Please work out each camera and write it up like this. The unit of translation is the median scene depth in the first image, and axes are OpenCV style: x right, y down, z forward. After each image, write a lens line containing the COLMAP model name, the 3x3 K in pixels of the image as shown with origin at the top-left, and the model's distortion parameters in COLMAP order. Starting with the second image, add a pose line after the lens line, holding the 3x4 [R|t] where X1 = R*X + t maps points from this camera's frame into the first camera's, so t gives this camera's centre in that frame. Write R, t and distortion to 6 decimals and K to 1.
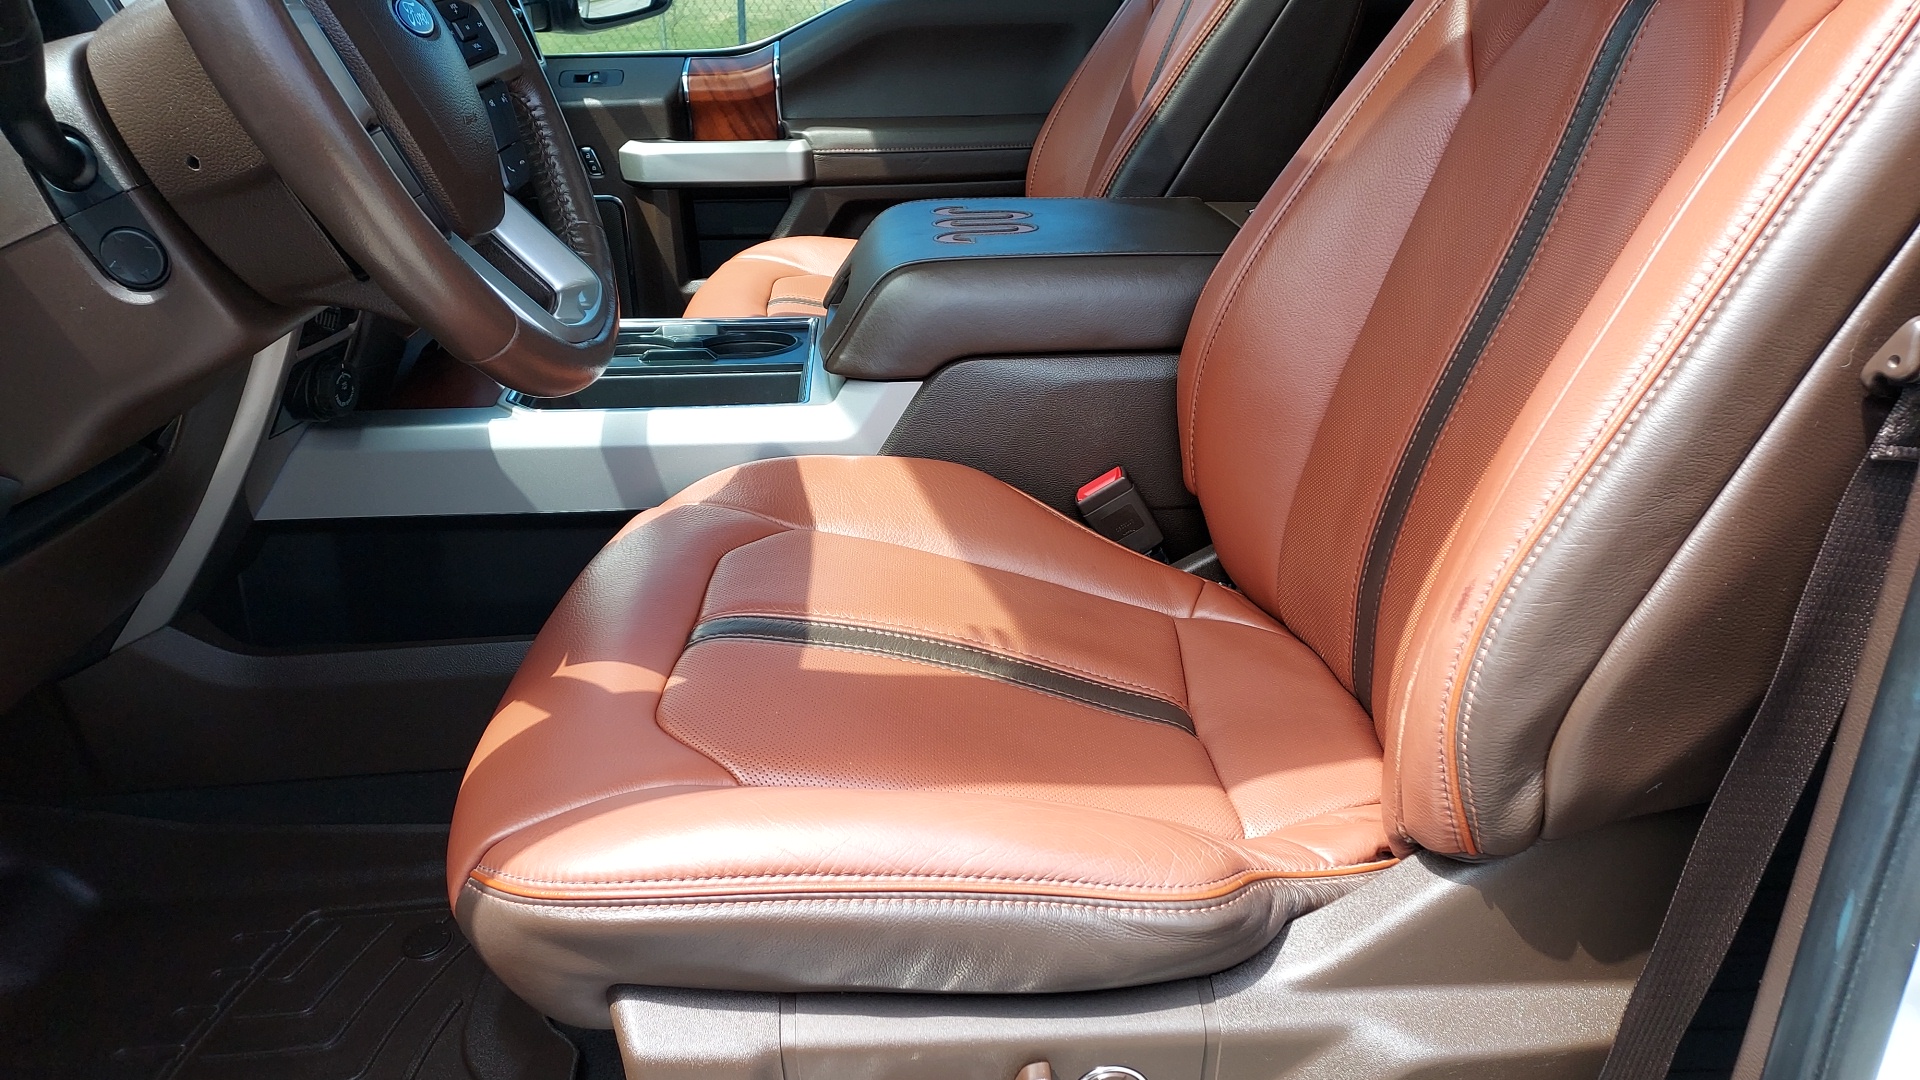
lens RADIAL K [[1389.7, 0, 972.9], [0, 1389.7, 539.7], [0, 0, 1]] dist [0.073436, -0.066042]
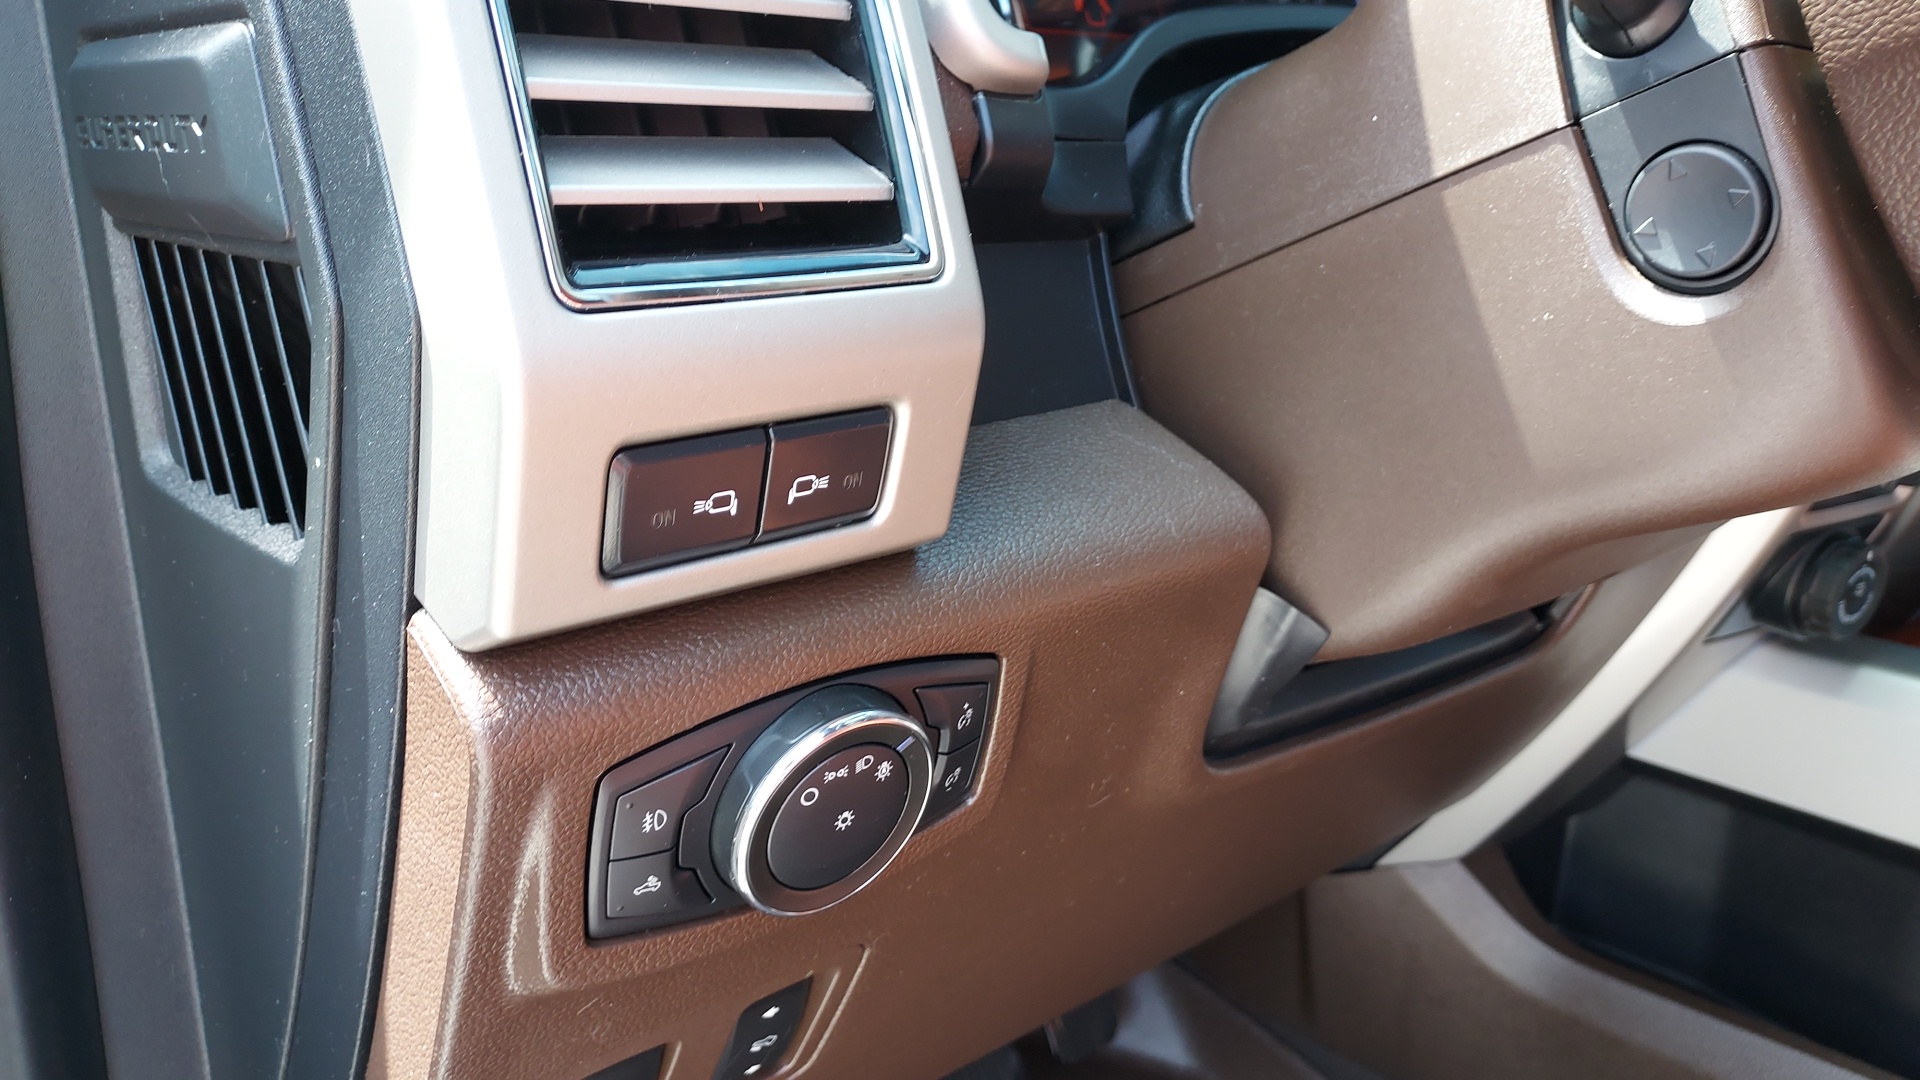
lens RADIAL K [[1389.7, 0, 964.2], [0, 1389.7, 544.2], [0, 0, 1]] dist [0.073436, -0.066042]
pose [[0.607210, 0.213058, -0.765442, -0.363720], [-0.307821, 0.951222, 0.020581, -0.040742], [0.732490, 0.223122, 0.643175, 0.560002]]
